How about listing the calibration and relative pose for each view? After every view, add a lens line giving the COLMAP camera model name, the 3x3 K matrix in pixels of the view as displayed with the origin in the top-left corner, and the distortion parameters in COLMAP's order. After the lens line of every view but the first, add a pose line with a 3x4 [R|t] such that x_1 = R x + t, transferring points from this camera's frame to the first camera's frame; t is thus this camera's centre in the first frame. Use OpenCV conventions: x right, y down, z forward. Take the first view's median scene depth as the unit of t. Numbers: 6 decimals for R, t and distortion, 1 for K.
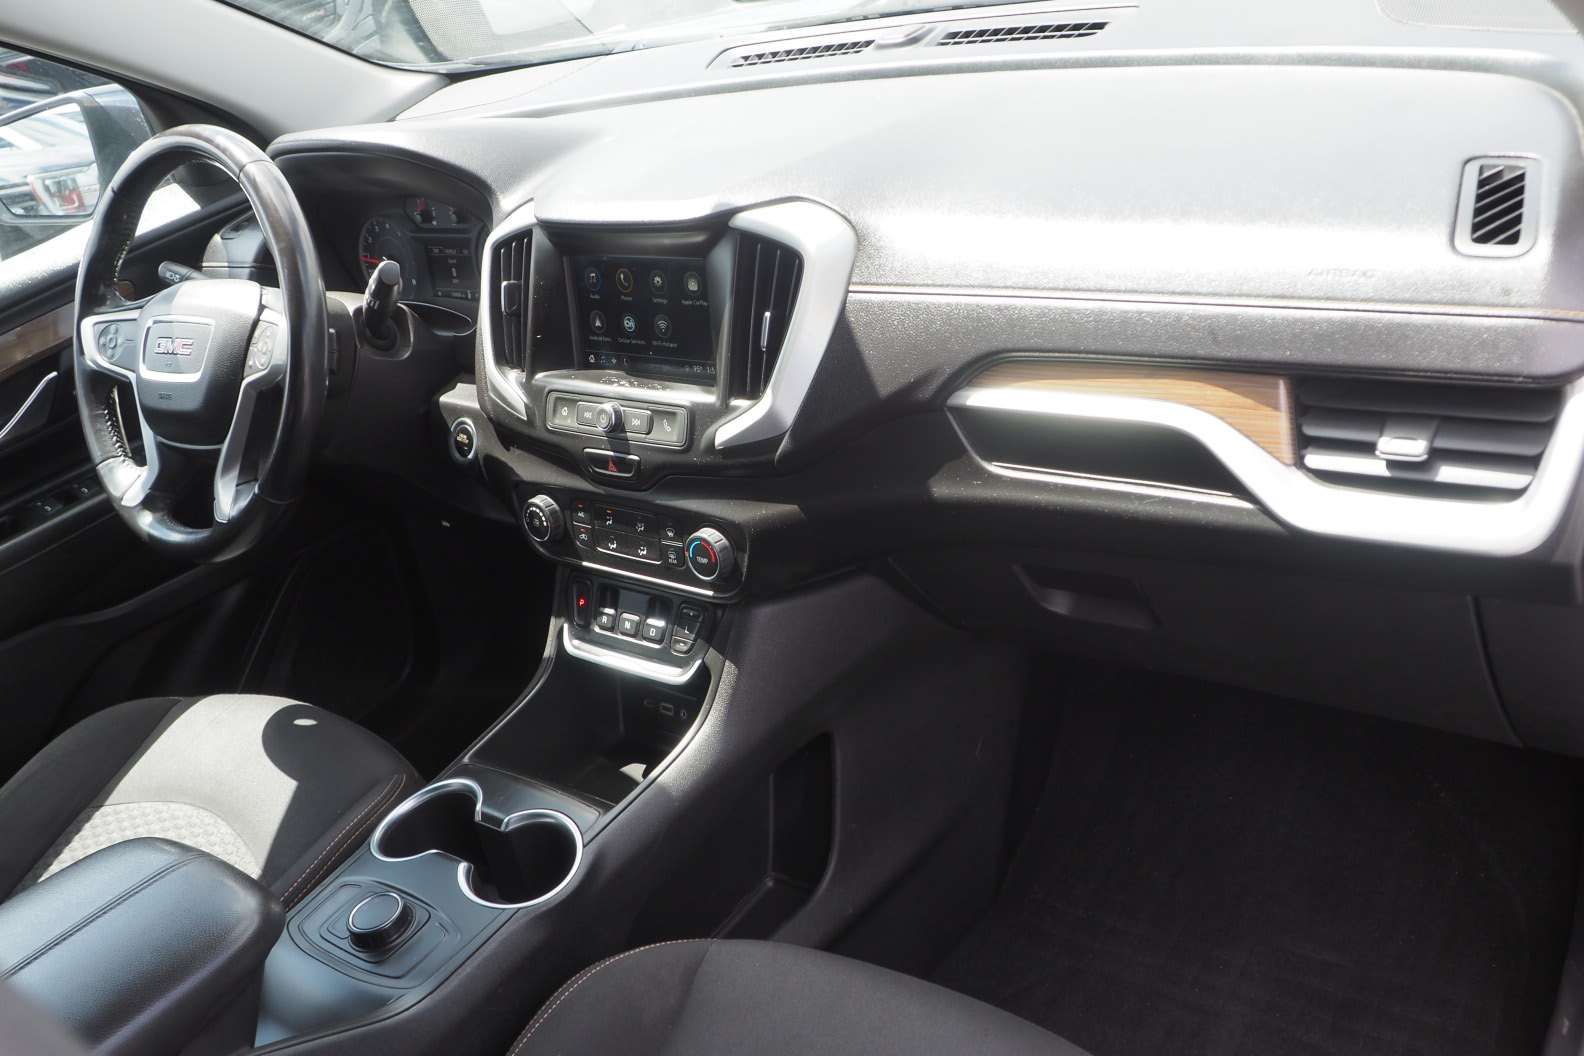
lens RADIAL K [[1461.9, 0, 792.0], [0, 1461.9, 528.0], [0, 0, 1]] dist [-0.002235, -0.005535]
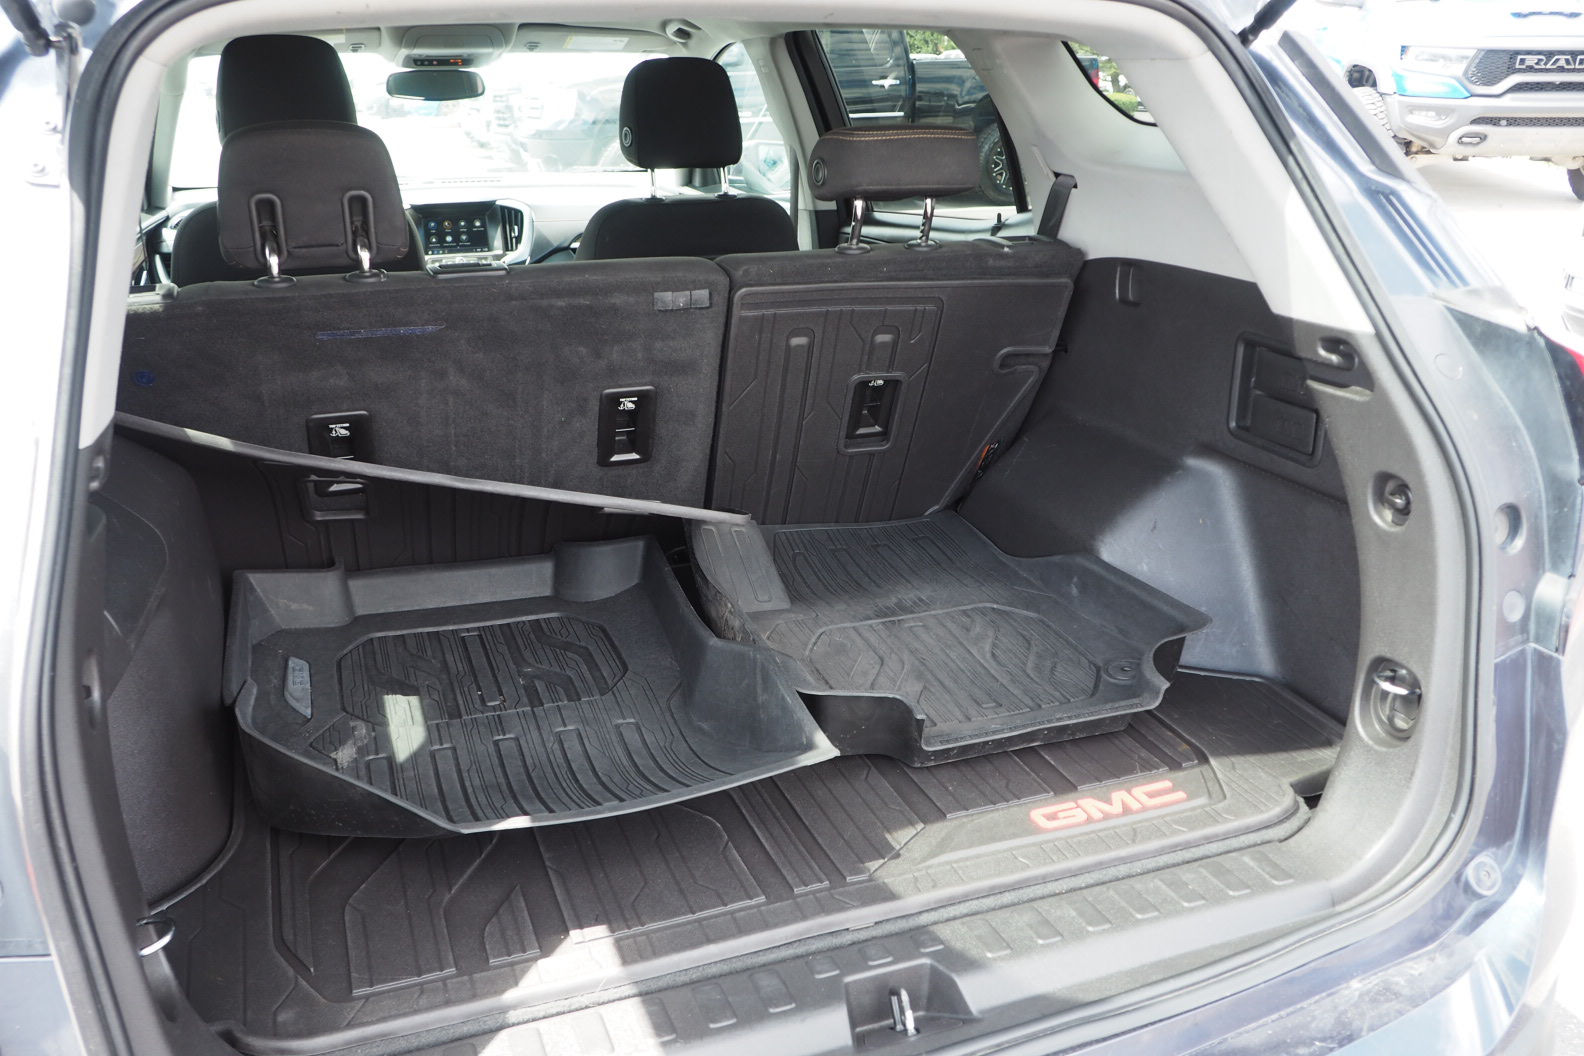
lens RADIAL K [[1310.8, 0, 792.0], [0, 1310.8, 528.0], [0, 0, 1]] dist [-0.008494, -0.004197]
pose [[0.518626, -0.077497, 0.851482, -2.231481], [0.298492, 0.949634, -0.095377, 0.966242], [-0.801205, 0.303626, 0.515638, -0.887298]]
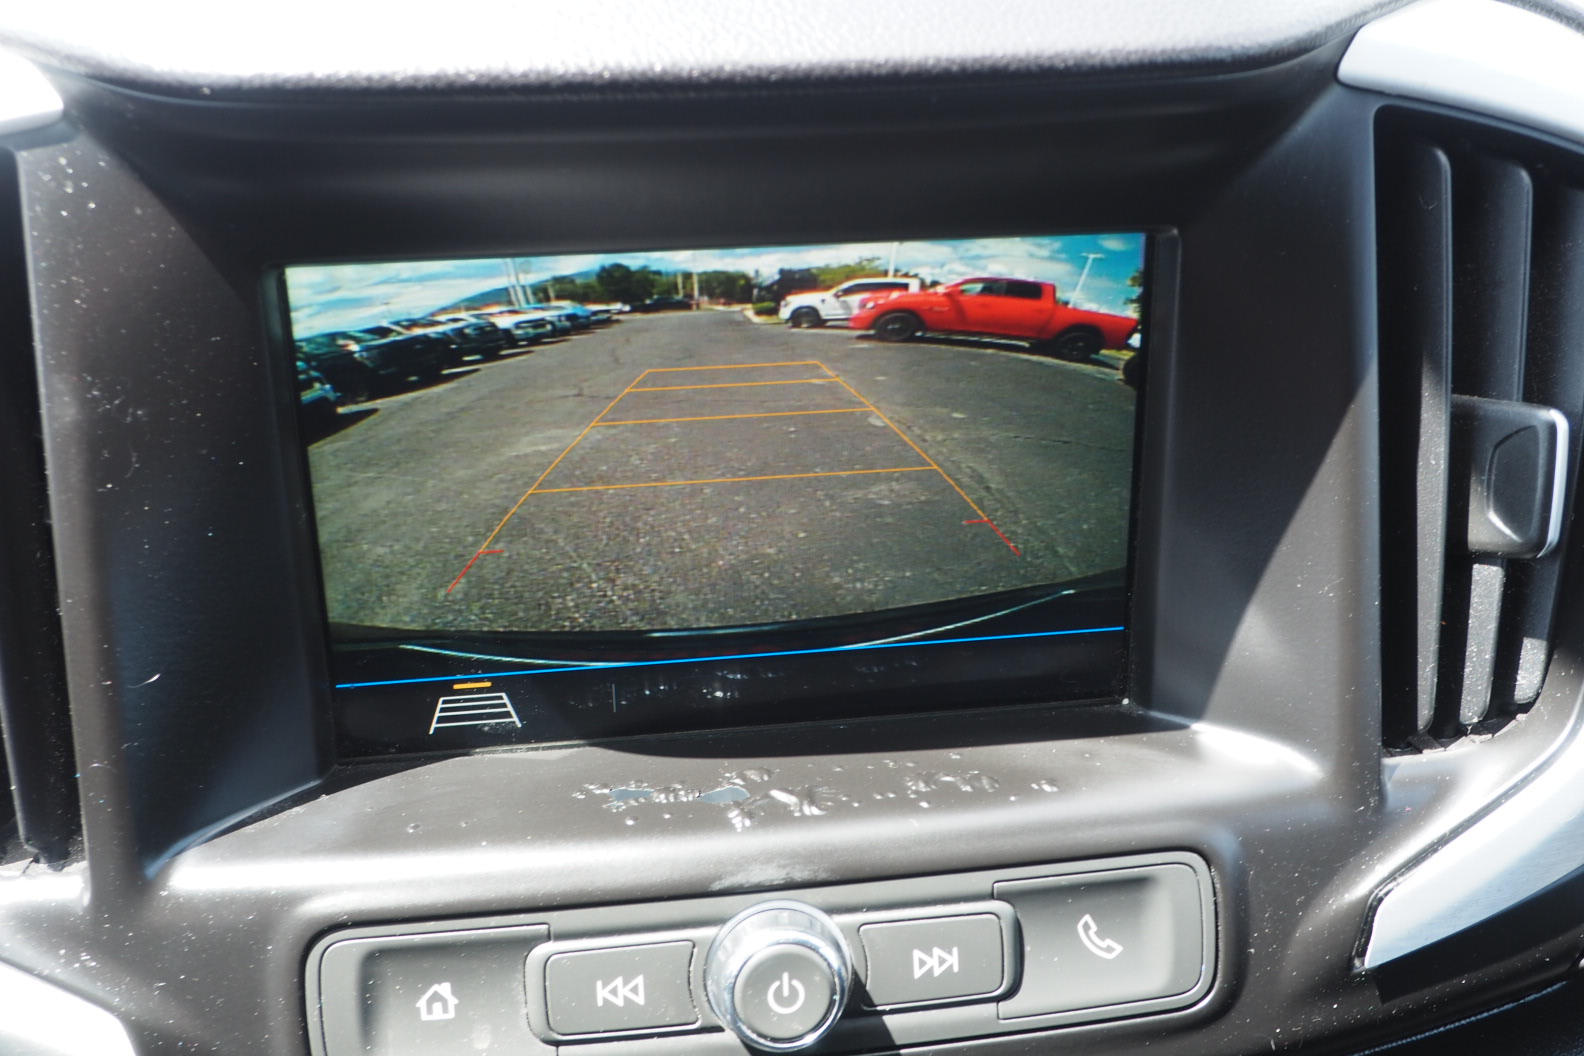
lens RADIAL K [[1631.8, 0, 792.0], [0, 1631.8, 528.0], [0, 0, 1]] dist [-0.005427, -0.014063]
pose [[0.661395, -0.185796, 0.726661, -0.287430], [0.197418, 0.977794, 0.070319, -0.157522], [-0.723590, 0.096947, 0.683387, 0.818219]]
